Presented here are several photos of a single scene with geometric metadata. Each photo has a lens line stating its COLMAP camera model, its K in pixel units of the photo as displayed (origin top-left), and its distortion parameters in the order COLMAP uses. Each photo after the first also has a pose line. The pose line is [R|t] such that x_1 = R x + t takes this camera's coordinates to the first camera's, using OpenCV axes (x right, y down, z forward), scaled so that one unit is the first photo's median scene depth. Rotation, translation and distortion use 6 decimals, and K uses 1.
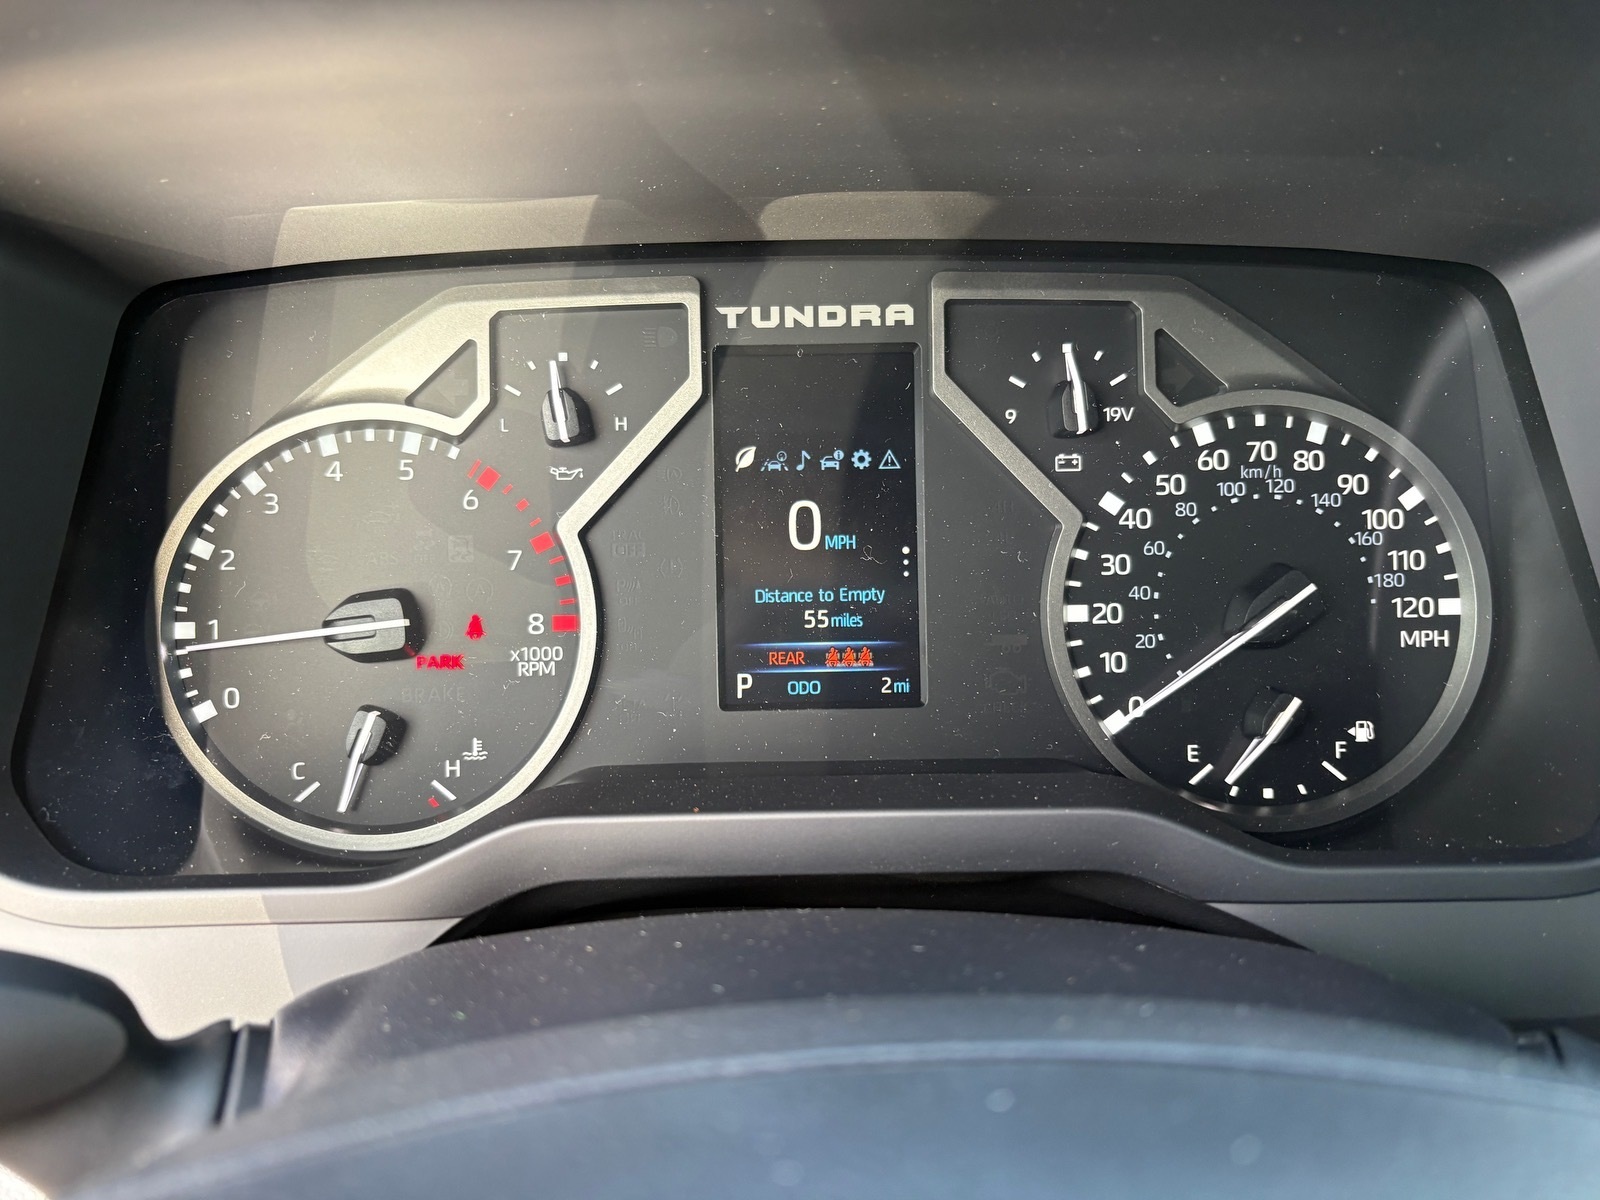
lens RADIAL K [[1208.3, 0, 798.8], [0, 1208.3, 595.2], [0, 0, 1]] dist [0.031230, -0.042663]
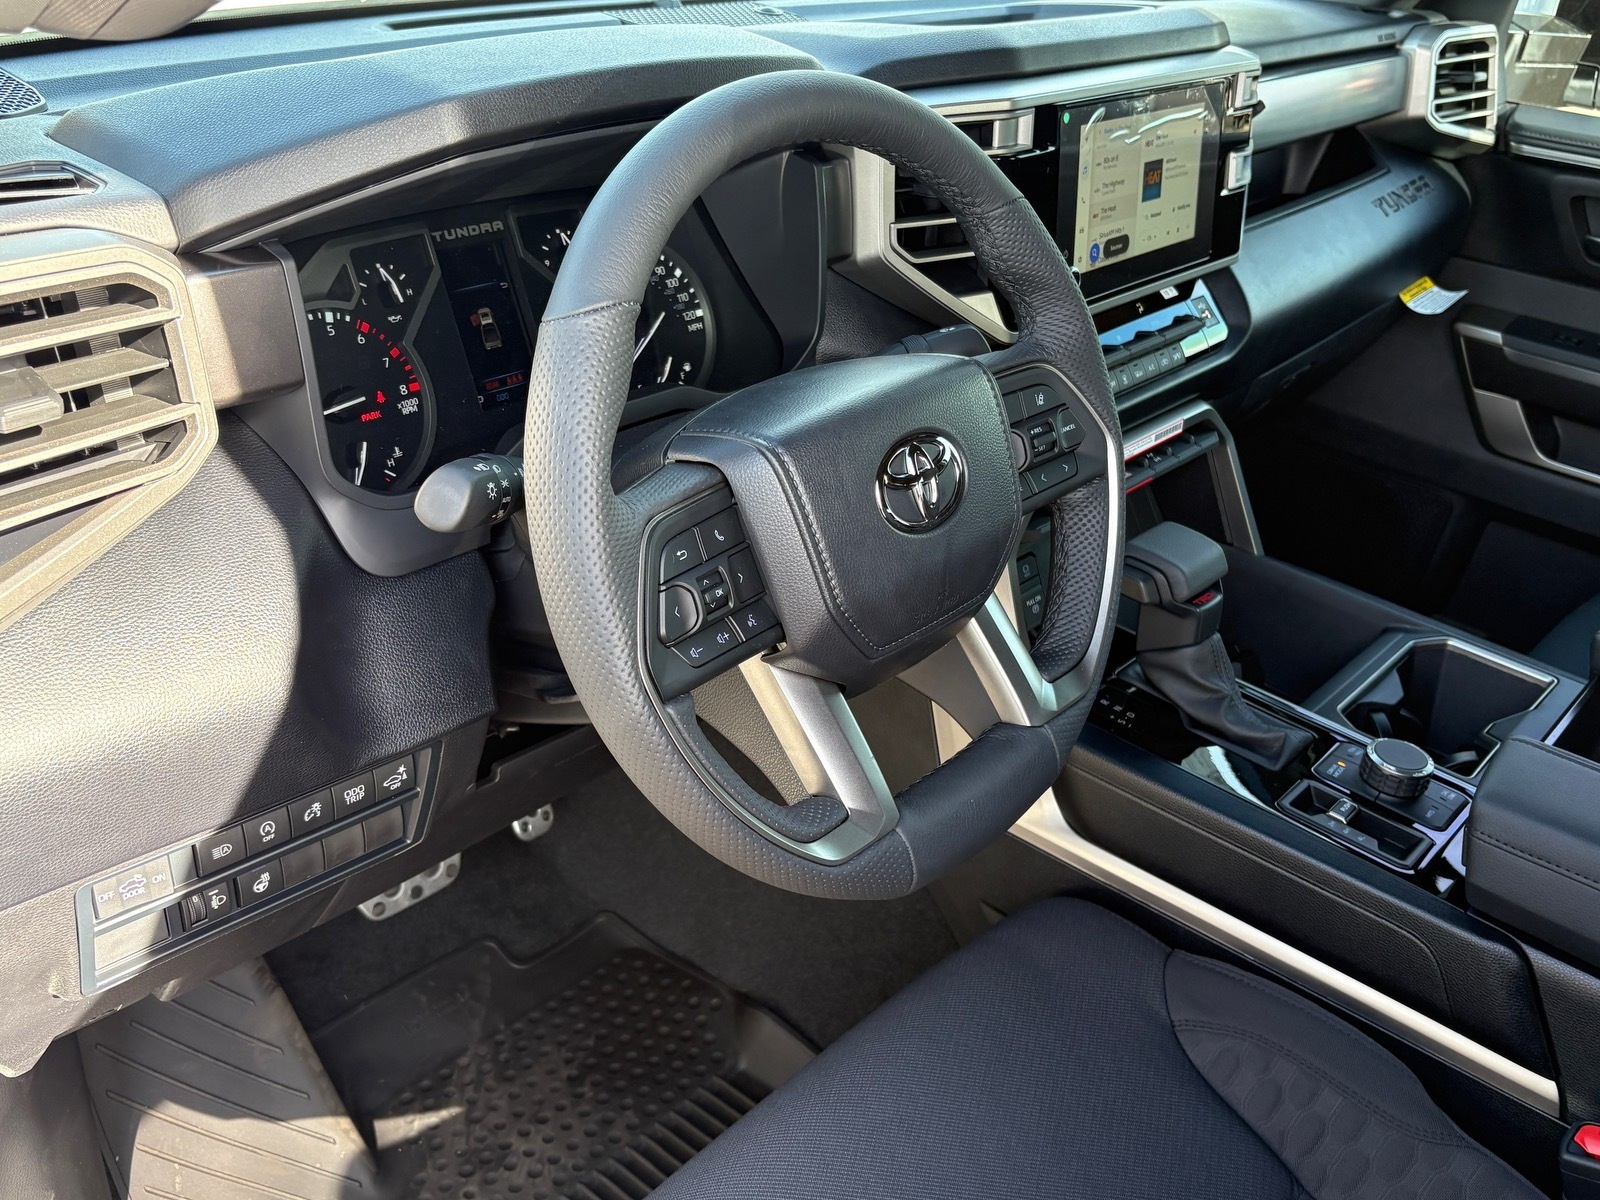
lens RADIAL K [[1453.6, 0, 784.1], [0, 1453.6, 610.3], [0, 0, 1]] dist [0.020355, -0.030970]
pose [[0.677257, -0.304455, 0.669799, -1.617376], [0.231500, 0.952308, 0.198792, 0.038959], [-0.698377, 0.020425, 0.715438, -1.334634]]
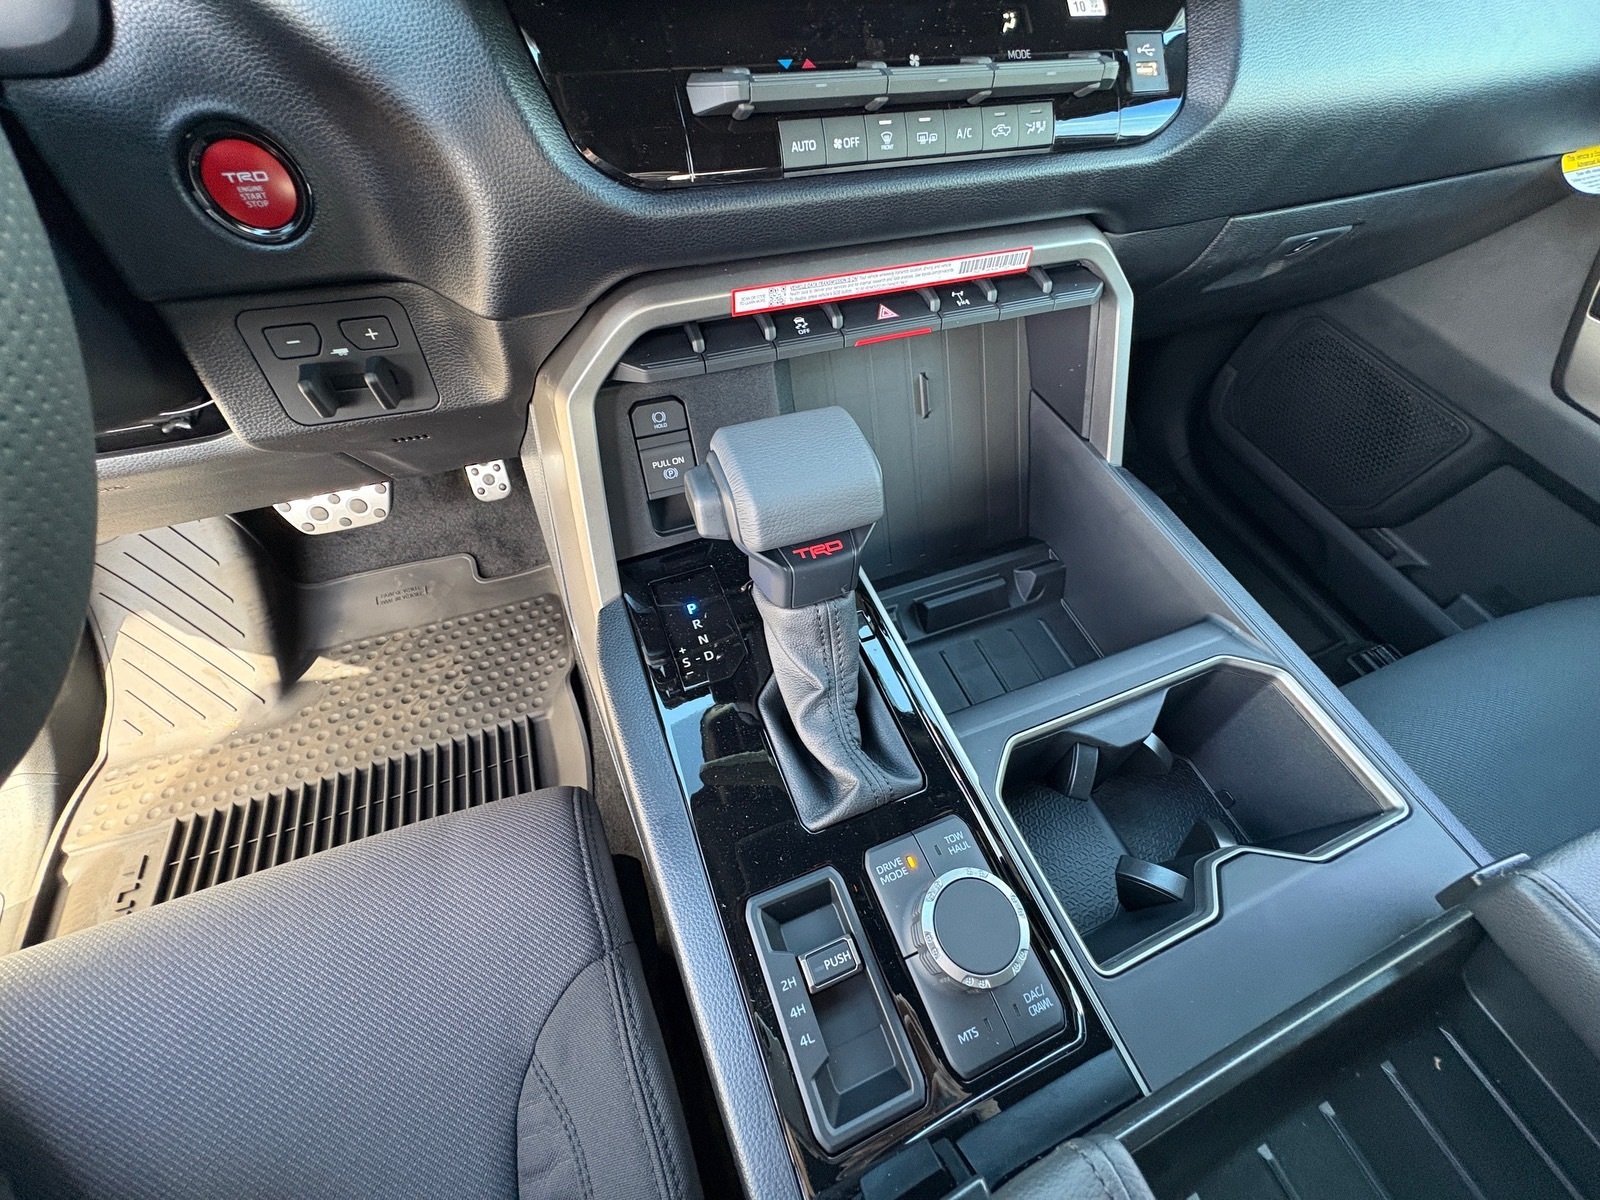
lens RADIAL K [[631.1, 0, 795.3], [0, 631.1, 598.6], [0, 0, 1]] dist [-0.002376, 0.000588]
pose [[0.931610, -0.243046, 0.270245, 0.937429], [0.072523, 0.852885, 0.517038, 0.481966], [-0.356152, -0.462079, 0.812182, -0.395019]]
